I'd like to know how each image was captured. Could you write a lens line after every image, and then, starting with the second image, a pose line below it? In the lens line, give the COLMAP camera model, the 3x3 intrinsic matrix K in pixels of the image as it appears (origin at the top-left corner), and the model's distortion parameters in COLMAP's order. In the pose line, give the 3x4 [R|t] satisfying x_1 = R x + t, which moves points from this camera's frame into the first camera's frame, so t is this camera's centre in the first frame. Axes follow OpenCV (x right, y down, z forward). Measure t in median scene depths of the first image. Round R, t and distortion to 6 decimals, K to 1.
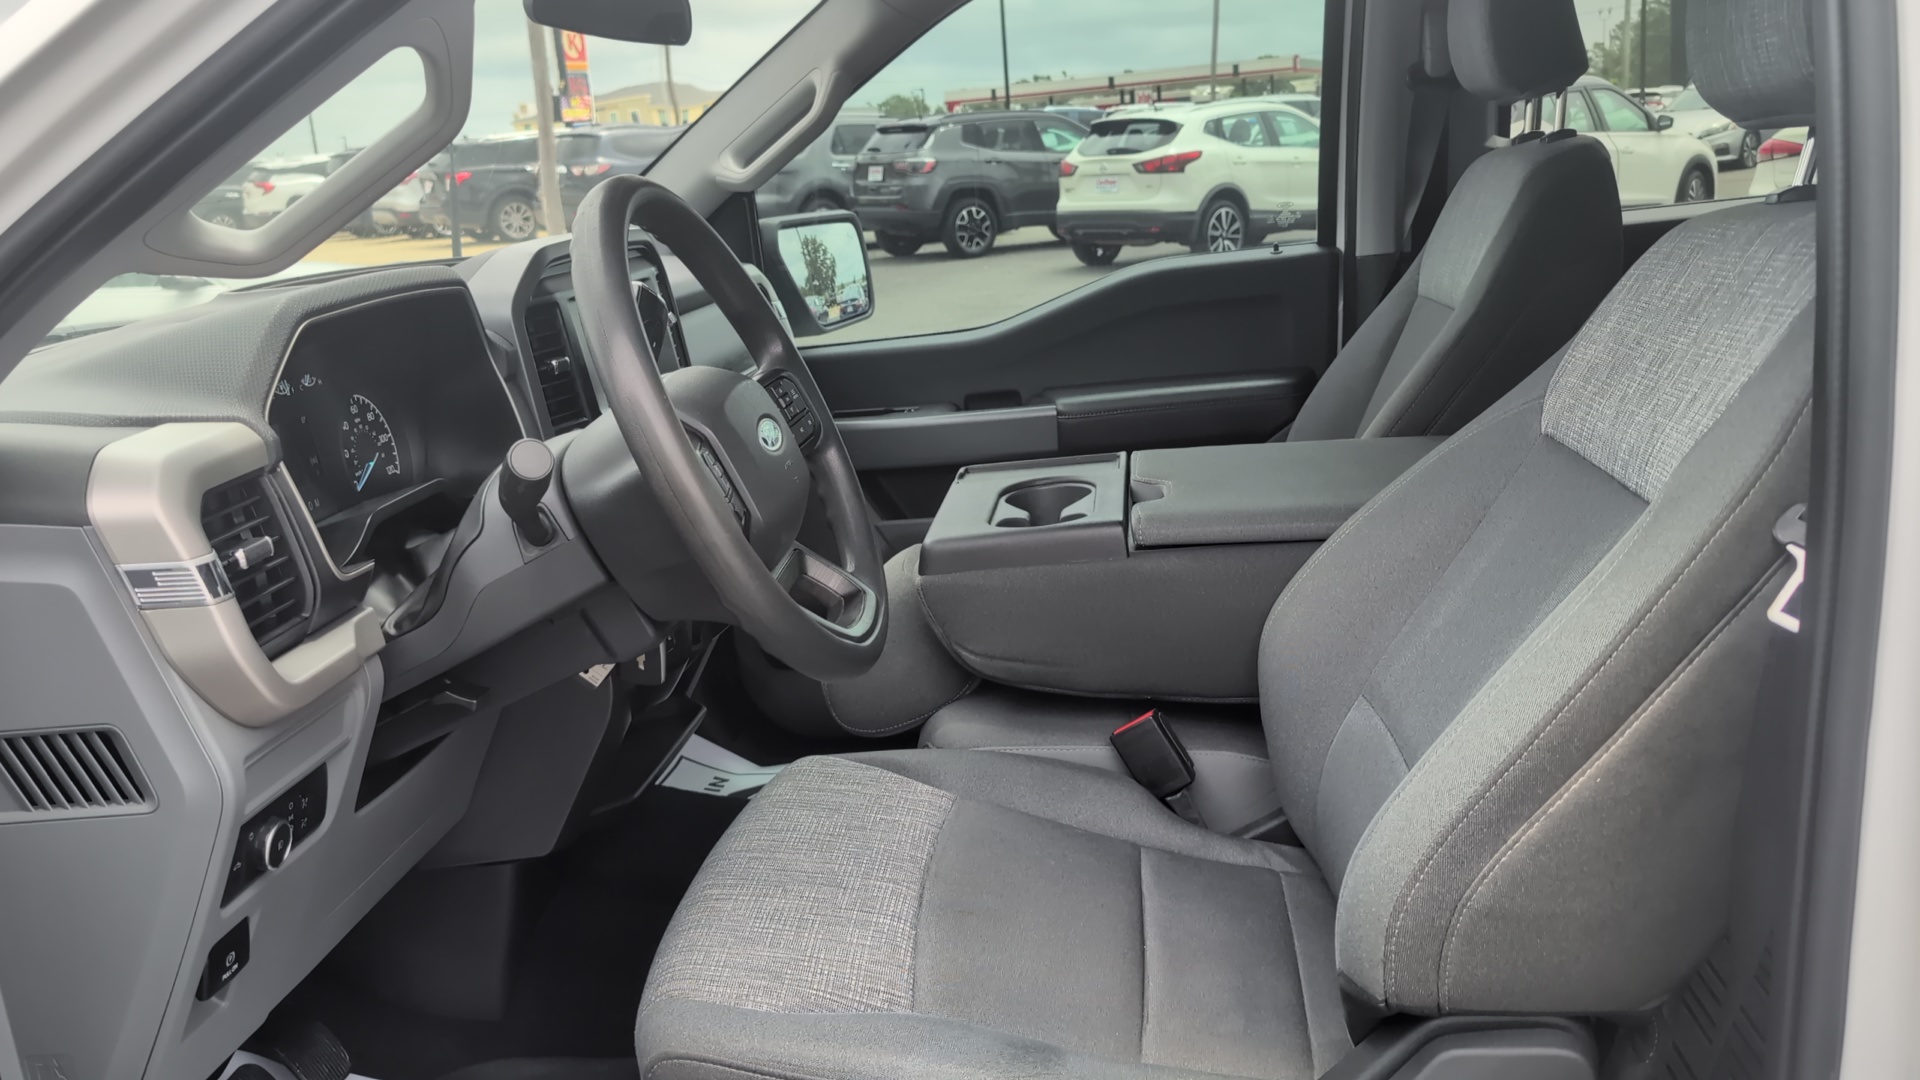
lens RADIAL K [[1631.1, 0, 978.6], [0, 1631.1, 495.5], [0, 0, 1]] dist [0.033300, -0.081786]
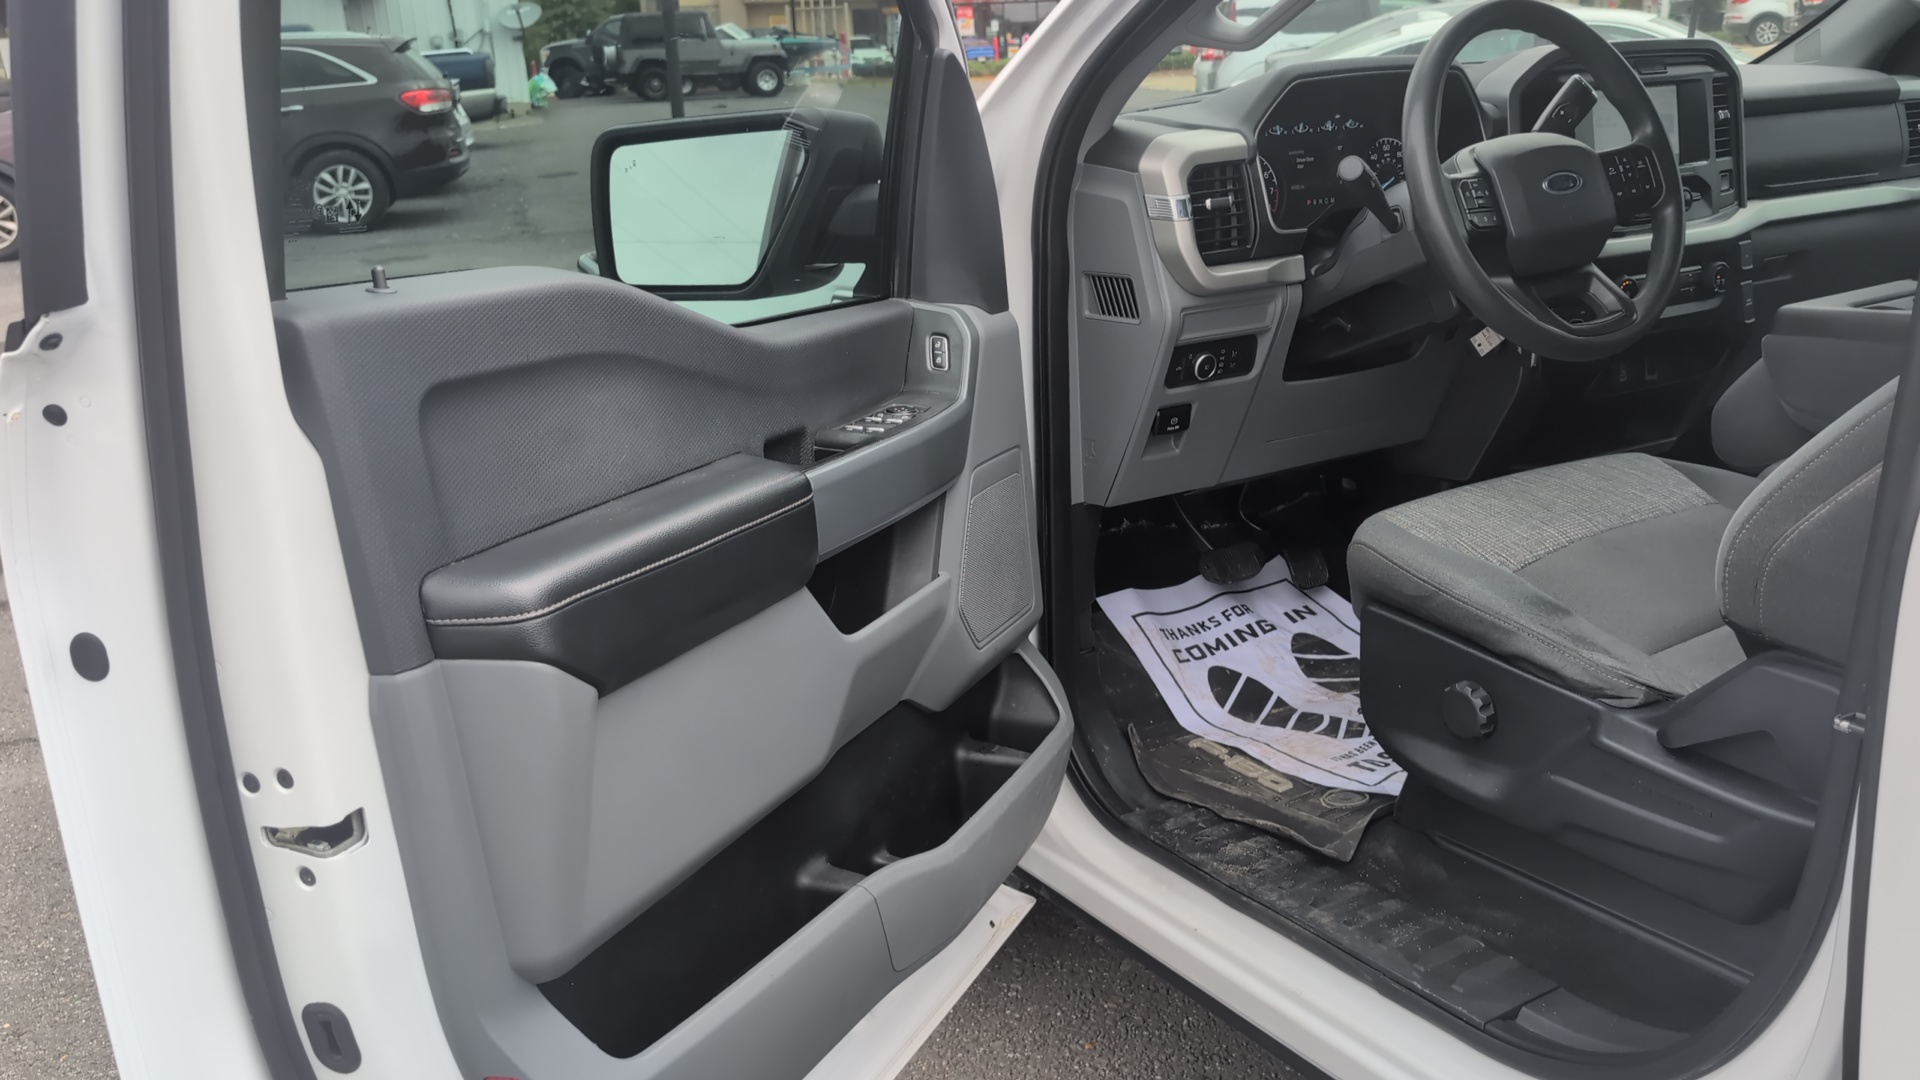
lens RADIAL K [[1631.1, 0, 952.0], [0, 1631.1, 540.8], [0, 0, 1]] dist [0.033300, -0.081786]
pose [[0.593981, 0.273457, -0.756576, 0.839152], [-0.168723, 0.961884, 0.215201, 0.052826], [0.786587, -0.000174, 0.617480, -0.362465]]
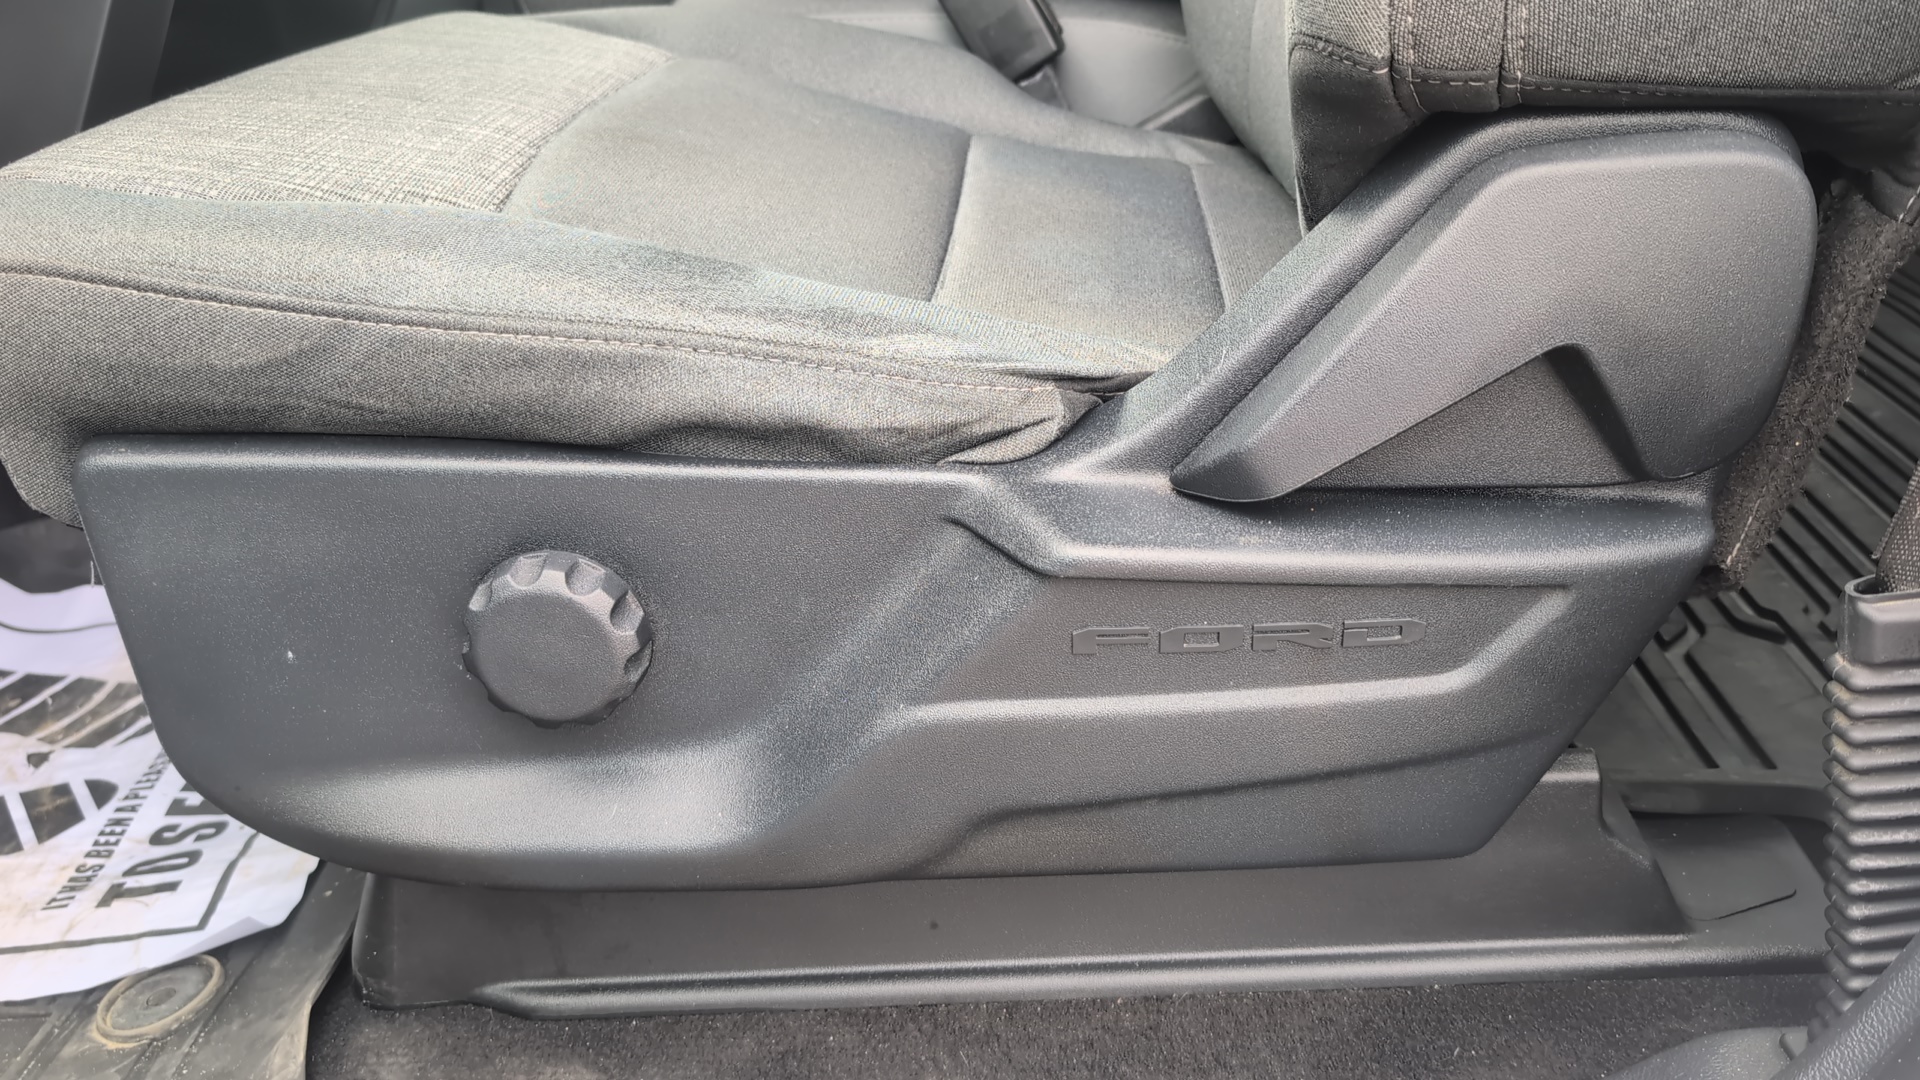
lens RADIAL K [[1631.1, 0, 966.0], [0, 1631.1, 542.4], [0, 0, 1]] dist [0.033300, -0.081786]
pose [[0.999524, -0.006766, 0.030088, 0.105234], [0.000333, 0.977942, 0.208875, 0.323805], [-0.030837, -0.208766, 0.977479, 0.484071]]
